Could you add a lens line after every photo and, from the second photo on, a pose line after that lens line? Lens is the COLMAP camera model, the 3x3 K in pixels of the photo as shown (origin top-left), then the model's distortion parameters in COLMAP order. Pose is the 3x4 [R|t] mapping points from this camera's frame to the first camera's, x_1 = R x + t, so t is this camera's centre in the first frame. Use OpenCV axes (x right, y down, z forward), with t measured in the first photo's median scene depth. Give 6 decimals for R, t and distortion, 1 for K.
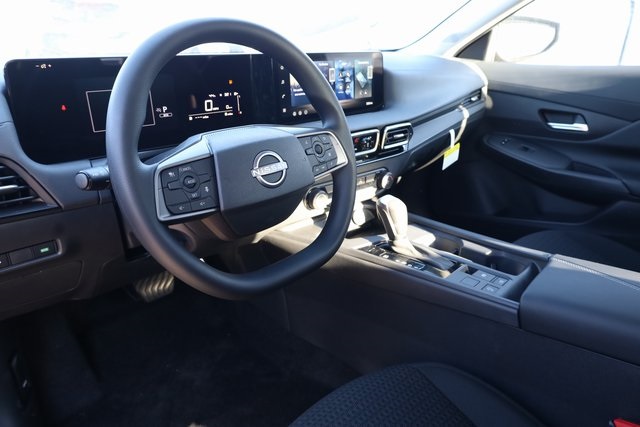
lens RADIAL K [[444.7, 0, 320.0], [0, 444.7, 213.5], [0, 0, 1]] dist [-0.007587, -0.004374]
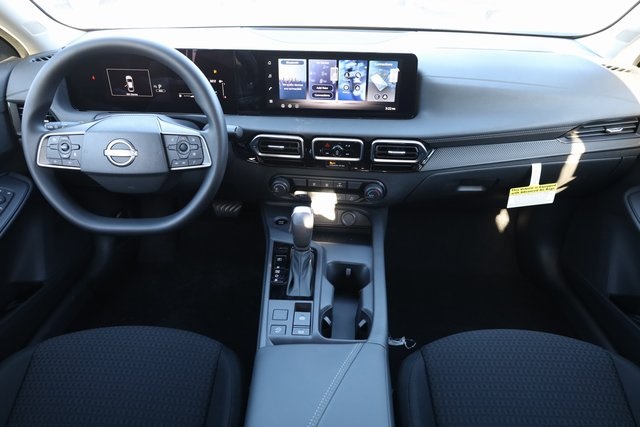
lens RADIAL K [[444.7, 0, 320.0], [0, 444.7, 213.5], [0, 0, 1]] dist [-0.007587, -0.004374]
pose [[0.665771, 0.382511, -0.640652, 0.734795], [-0.274147, 0.923949, 0.266761, -0.271546], [0.693969, -0.001969, 0.720003, 0.256479]]
